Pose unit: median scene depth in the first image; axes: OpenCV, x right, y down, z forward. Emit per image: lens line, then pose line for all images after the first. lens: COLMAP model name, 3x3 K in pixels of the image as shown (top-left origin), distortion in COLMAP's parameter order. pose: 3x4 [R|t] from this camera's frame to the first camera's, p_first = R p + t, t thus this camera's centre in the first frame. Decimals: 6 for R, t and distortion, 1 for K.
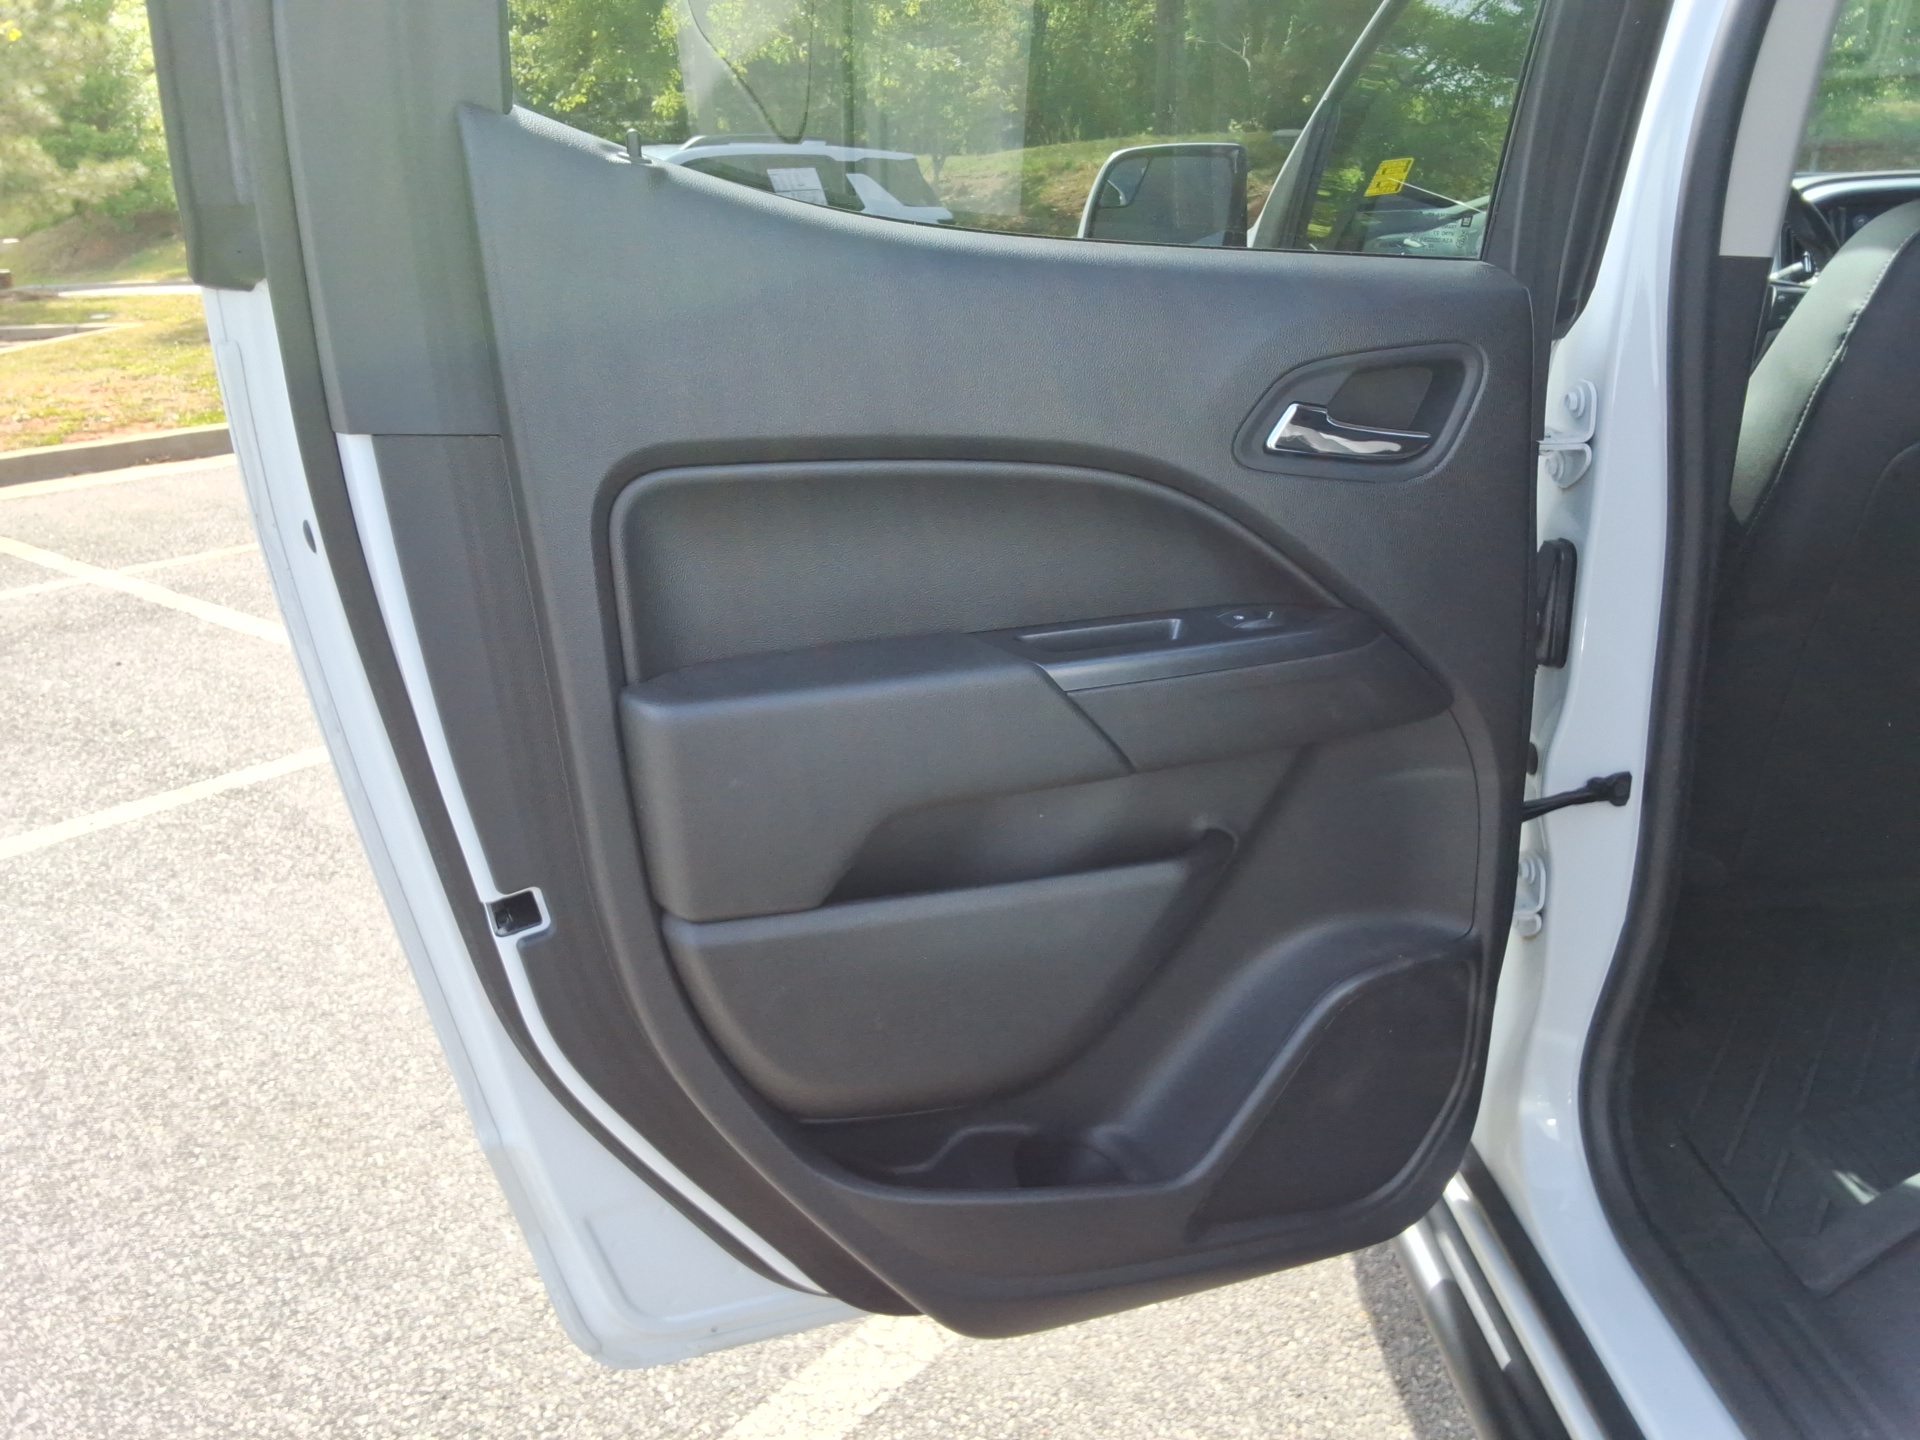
lens RADIAL K [[1565.2, 0, 978.7], [0, 1565.2, 699.6], [0, 0, 1]] dist [0.107635, -0.173163]
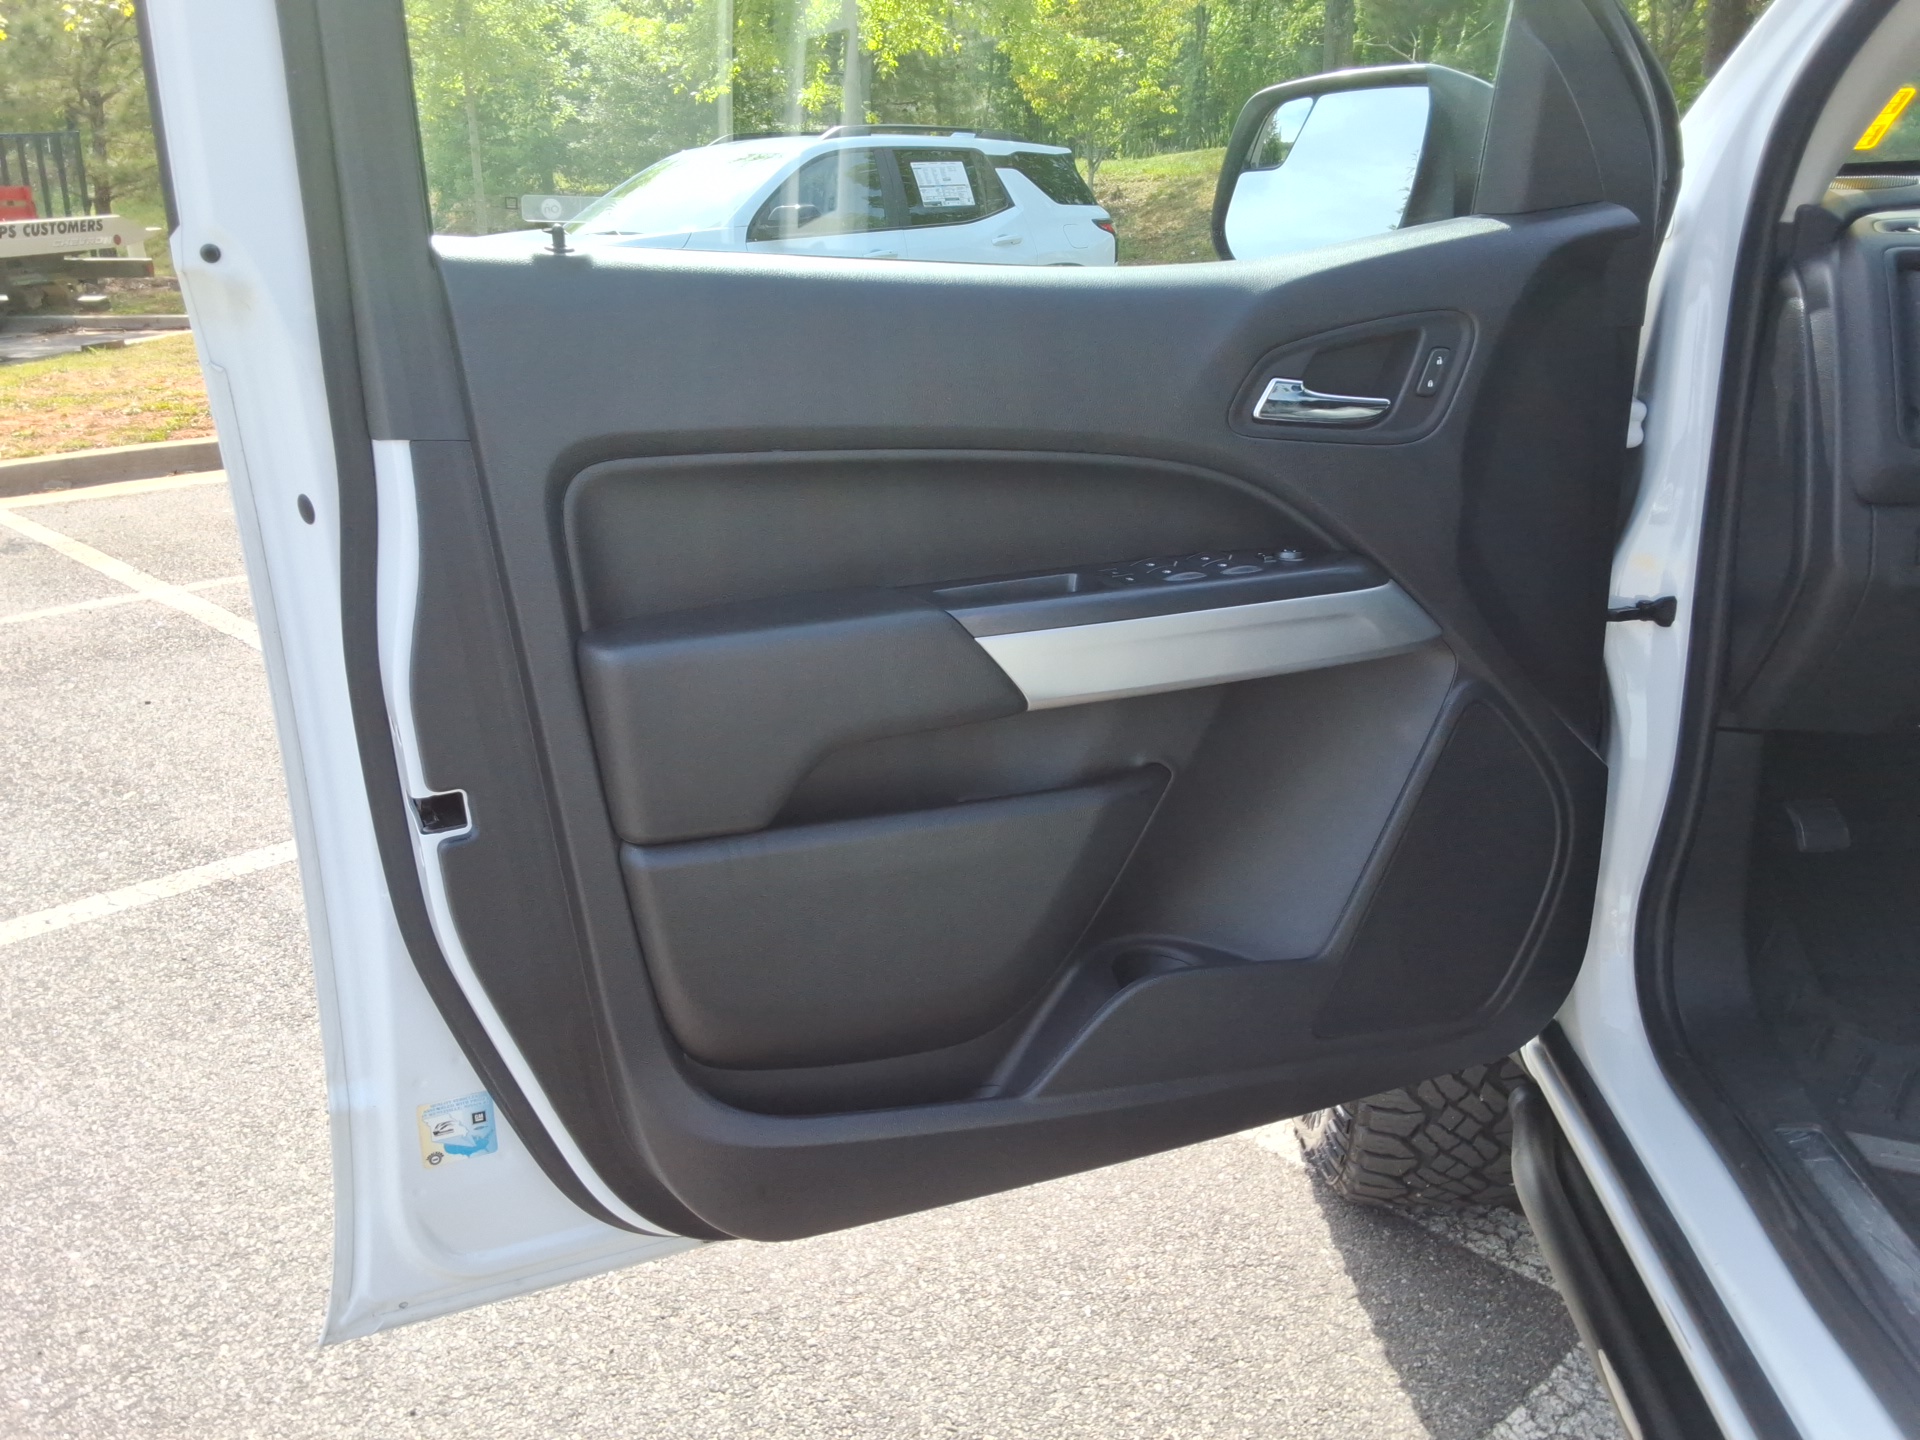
lens RADIAL K [[1565.2, 0, 976.9], [0, 1565.2, 689.5], [0, 0, 1]] dist [0.107635, -0.173163]
pose [[0.995597, 0.038675, -0.085390, -0.010873], [-0.039435, 0.999196, -0.007226, -0.055757], [0.085042, 0.010561, 0.996321, 0.215756]]
